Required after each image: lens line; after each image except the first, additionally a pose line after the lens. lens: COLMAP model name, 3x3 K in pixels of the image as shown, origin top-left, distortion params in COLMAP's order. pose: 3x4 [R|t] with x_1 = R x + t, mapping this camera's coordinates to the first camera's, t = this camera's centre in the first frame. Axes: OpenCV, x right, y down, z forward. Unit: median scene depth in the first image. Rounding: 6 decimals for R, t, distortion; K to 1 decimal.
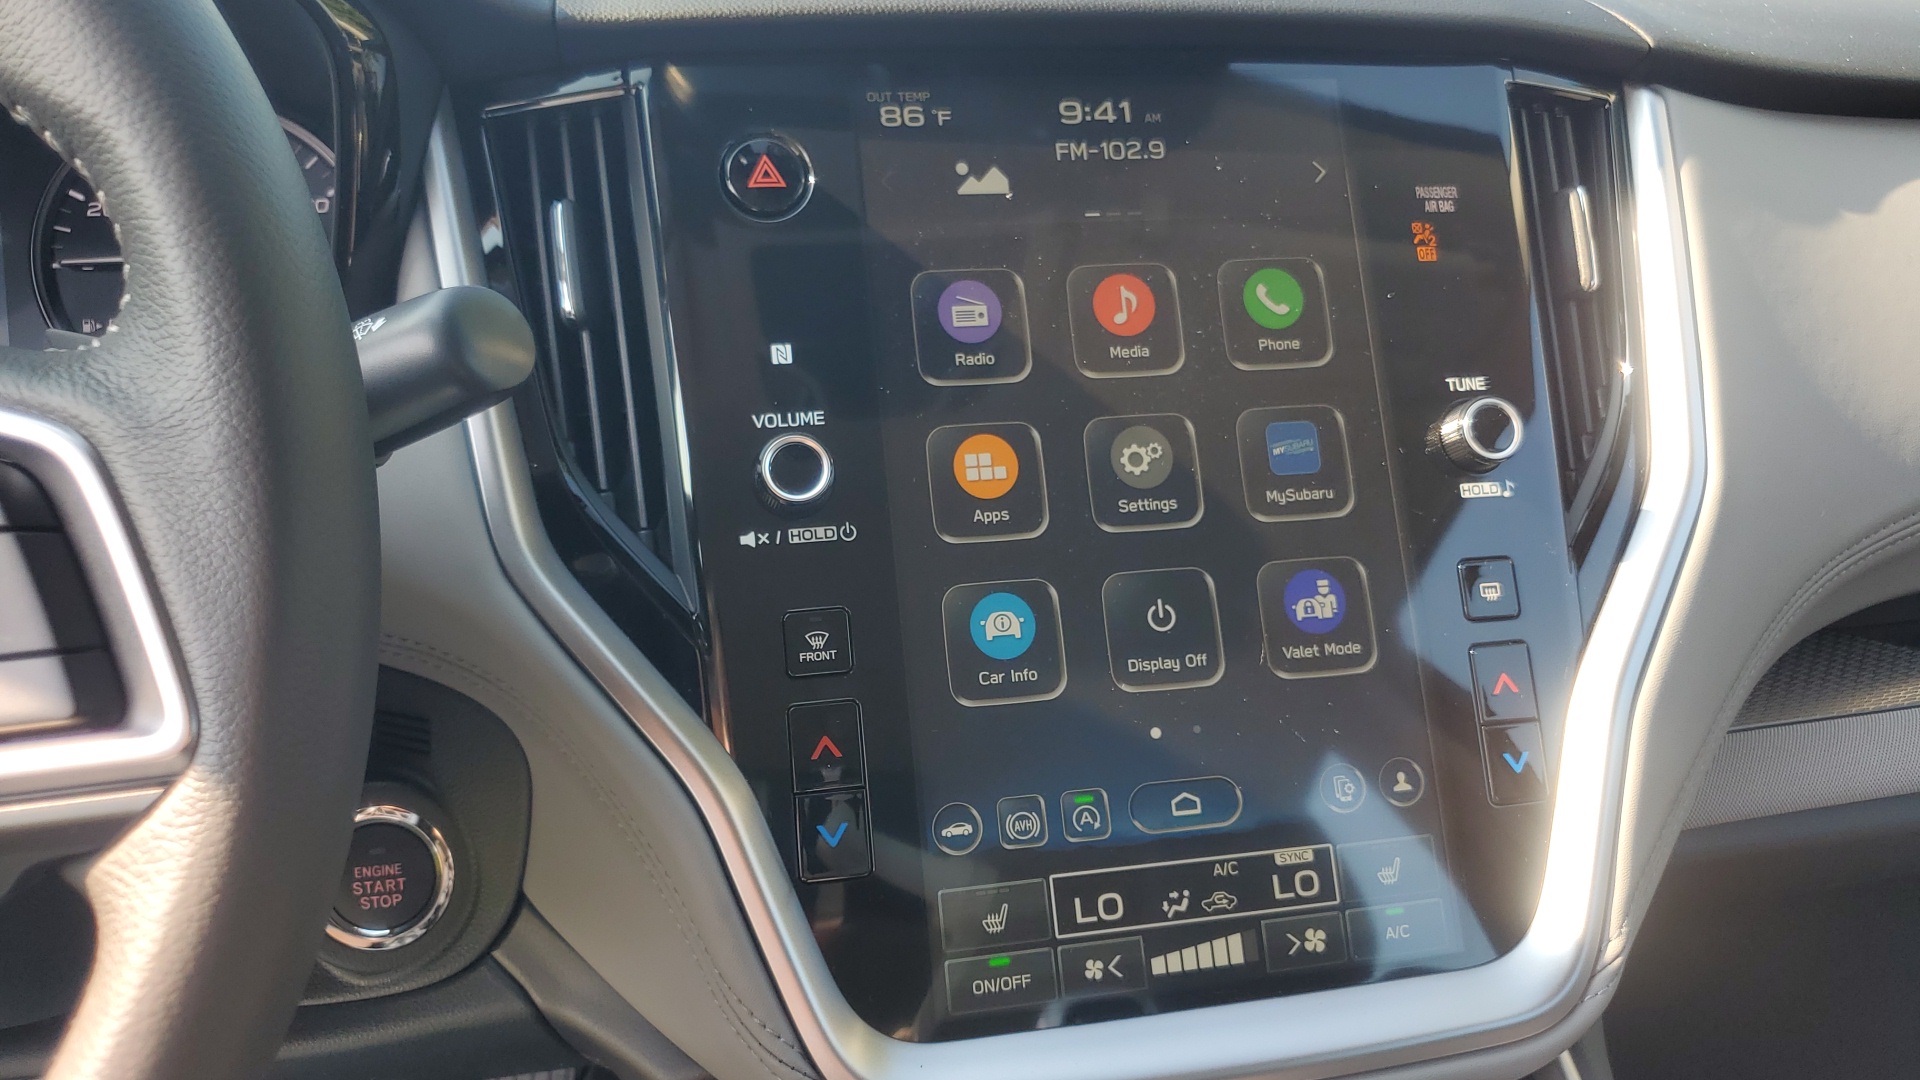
lens RADIAL K [[1473.7, 0, 956.2], [0, 1473.7, 536.0], [0, 0, 1]] dist [0.096675, -0.294341]
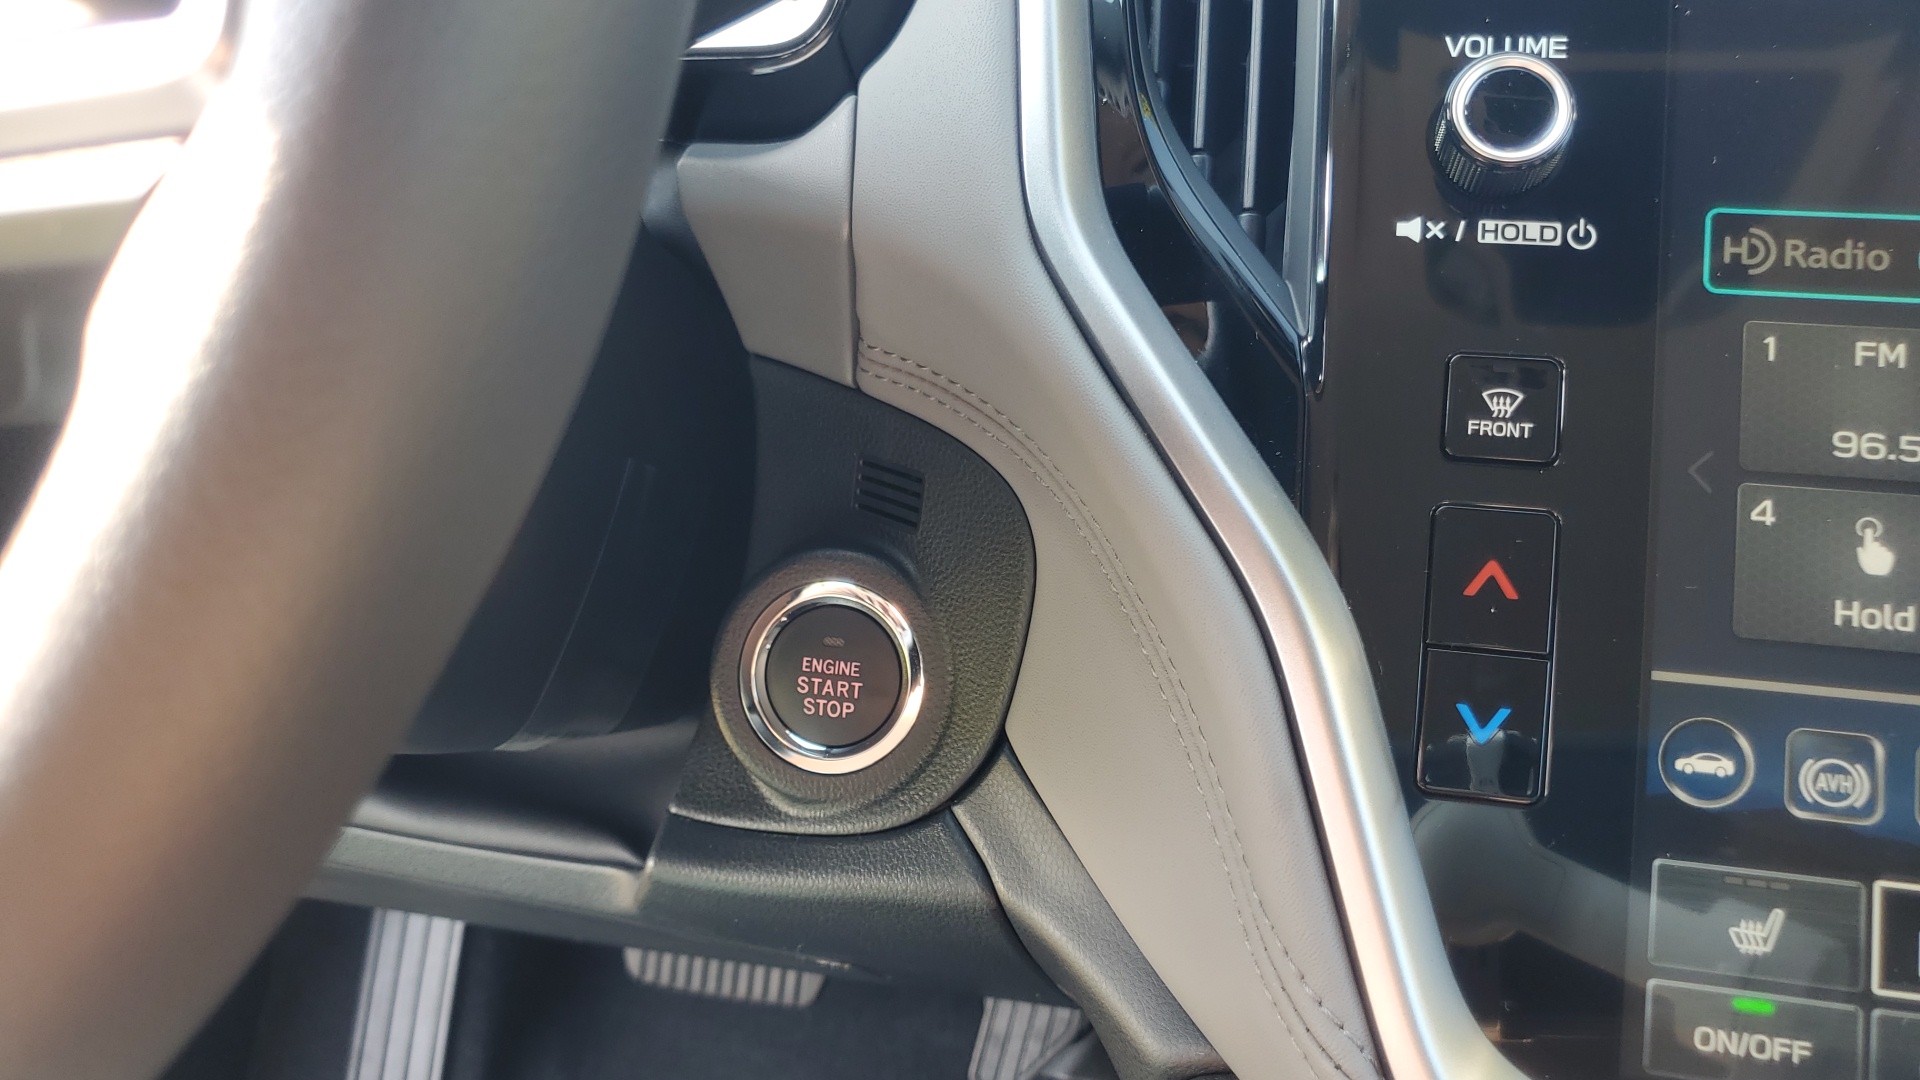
lens RADIAL K [[1436.7, 0, 960.0], [0, 1436.7, 540.0], [0, 0, 1]] dist [-0.044457, 0.039597]
pose [[0.908300, 0.147111, -0.391599, -0.057321], [-0.145960, 0.988744, 0.032889, 0.134463], [0.392030, 0.027285, 0.919548, 0.371772]]
